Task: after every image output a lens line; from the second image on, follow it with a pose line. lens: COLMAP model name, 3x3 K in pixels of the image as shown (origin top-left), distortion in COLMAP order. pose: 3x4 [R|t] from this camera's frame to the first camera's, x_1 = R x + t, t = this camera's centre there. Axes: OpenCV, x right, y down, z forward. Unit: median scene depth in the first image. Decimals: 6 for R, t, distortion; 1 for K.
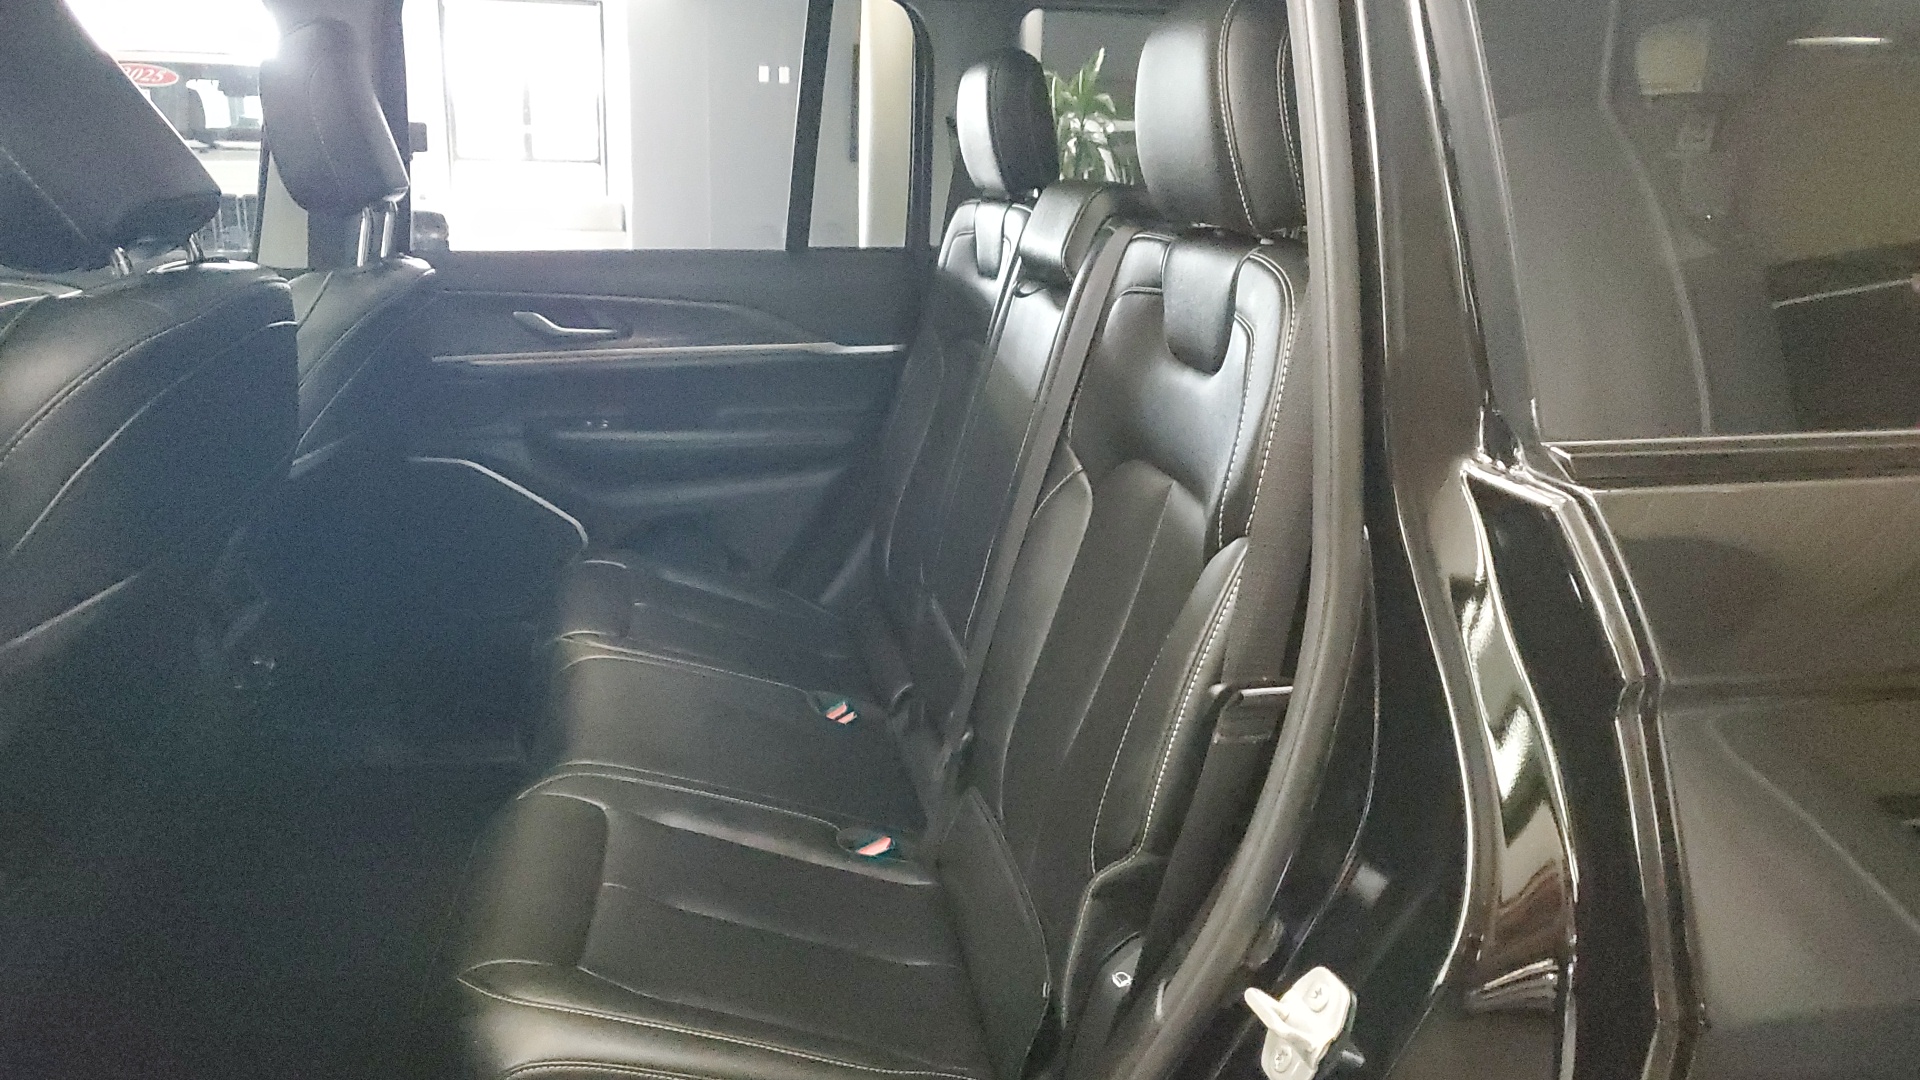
lens RADIAL K [[1516.2, 0, 968.9], [0, 1516.2, 565.6], [0, 0, 1]] dist [0.015237, -0.003214]
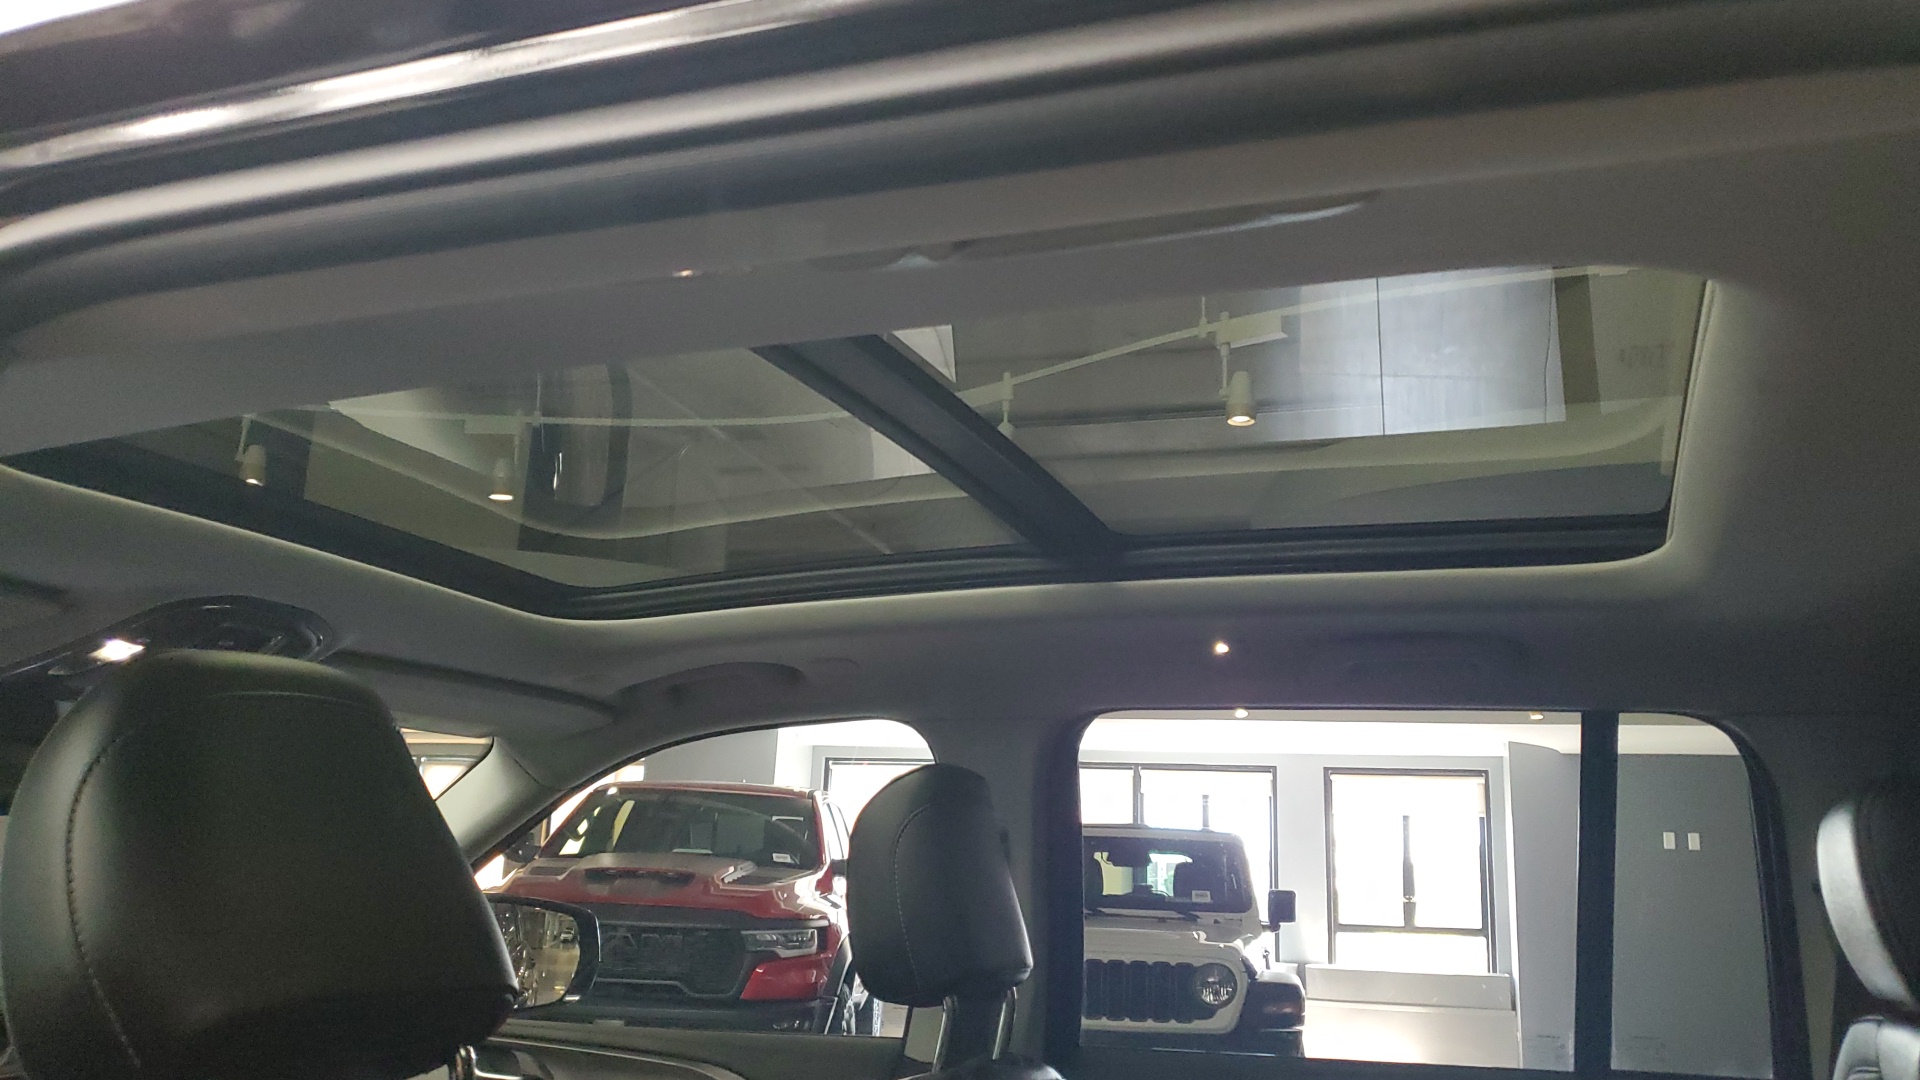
lens RADIAL K [[1549.2, 0, 969.2], [0, 1549.2, 551.2], [0, 0, 1]] dist [0.029605, -0.002863]
pose [[0.850864, -0.109461, -0.513857, 0.039482], [-0.150036, 0.886702, -0.437320, -0.066319], [0.503508, 0.449197, 0.738040, 0.227298]]
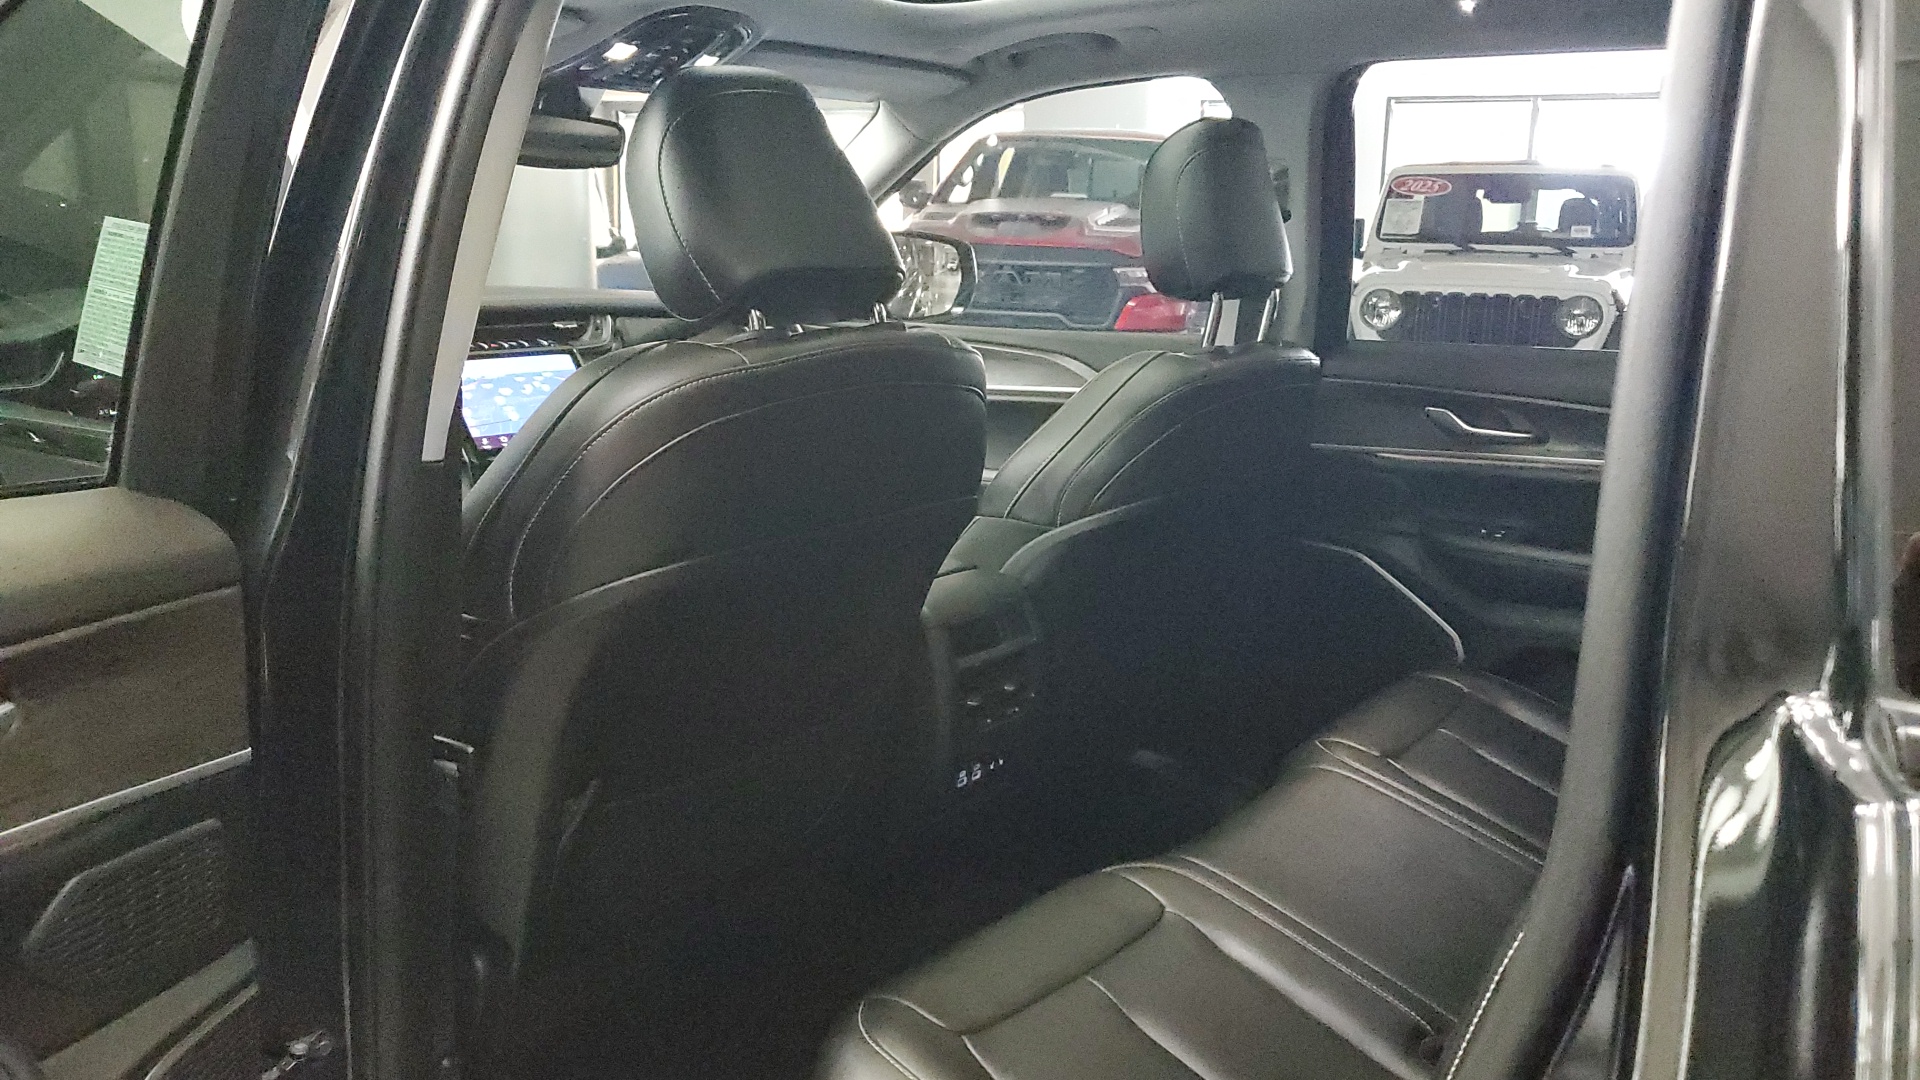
lens RADIAL K [[1516.2, 0, 968.9], [0, 1516.2, 565.6], [0, 0, 1]] dist [0.015237, -0.003214]
pose [[0.699773, 0.144387, -0.699621, 0.178352], [-0.189441, 0.981804, 0.013142, -0.024589], [0.688789, 0.123340, 0.714393, 0.114843]]
